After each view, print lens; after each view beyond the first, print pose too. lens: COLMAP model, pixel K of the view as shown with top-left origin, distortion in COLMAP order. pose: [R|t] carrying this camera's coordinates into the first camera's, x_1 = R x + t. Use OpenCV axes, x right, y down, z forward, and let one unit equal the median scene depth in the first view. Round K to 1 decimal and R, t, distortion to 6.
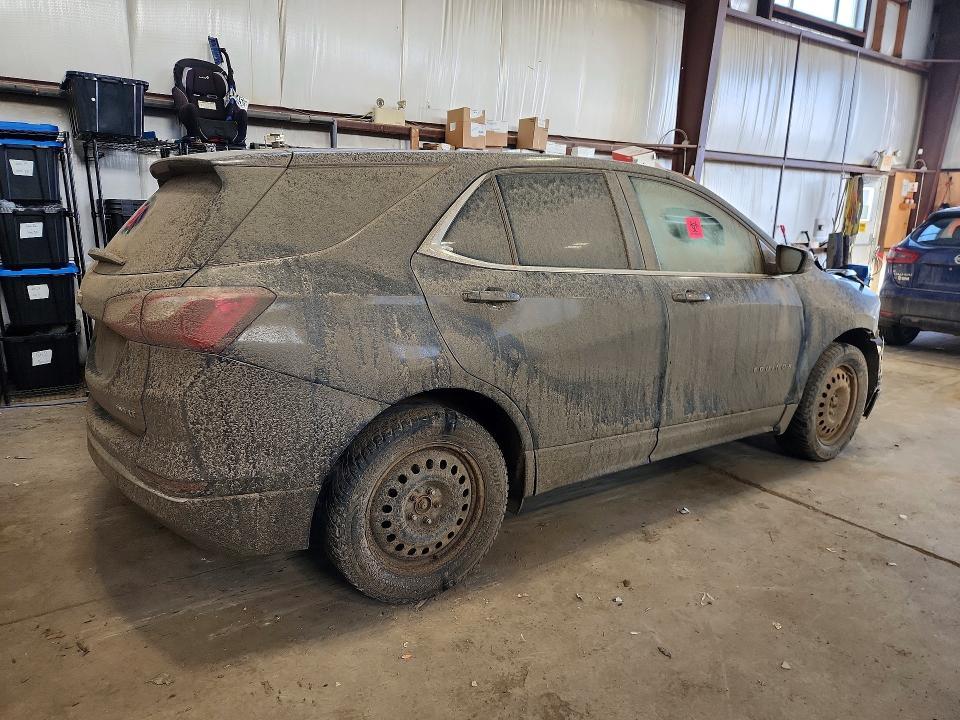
lens RADIAL K [[659.3, 0, 480.0], [0, 659.3, 360.0], [0, 0, 1]] dist [0.022398, -0.002493]
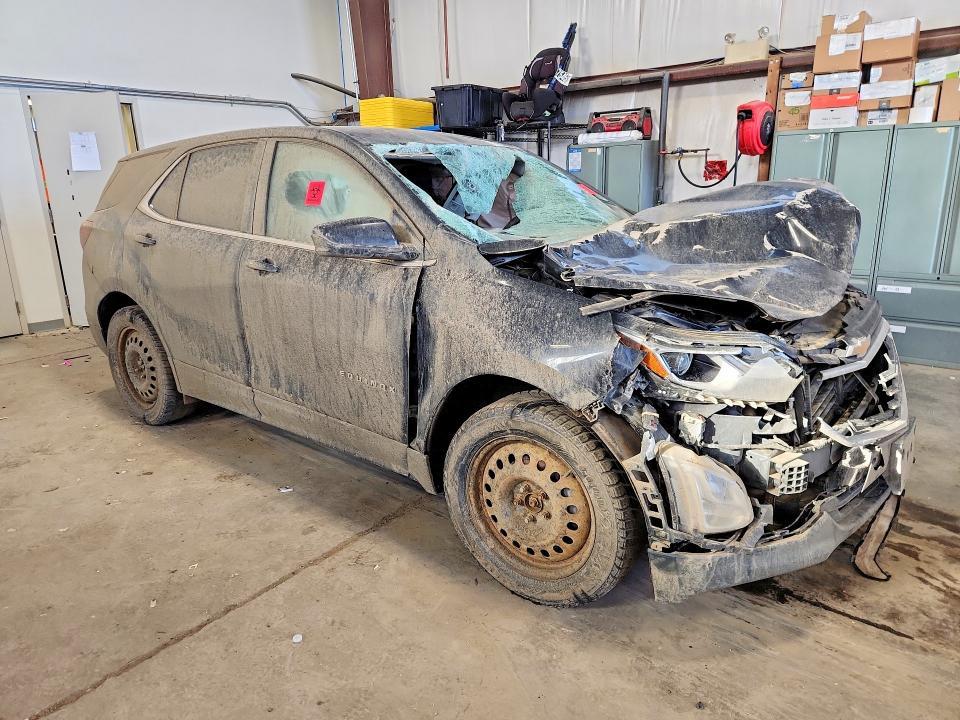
lens RADIAL K [[659.3, 0, 480.0], [0, 659.3, 360.0], [0, 0, 1]] dist [0.022398, -0.002493]
pose [[0.285534, 0.230559, -0.930222, 1.279108], [-0.179412, 0.966330, 0.184437, -0.188253], [0.941425, 0.114230, 0.317285, 0.967195]]
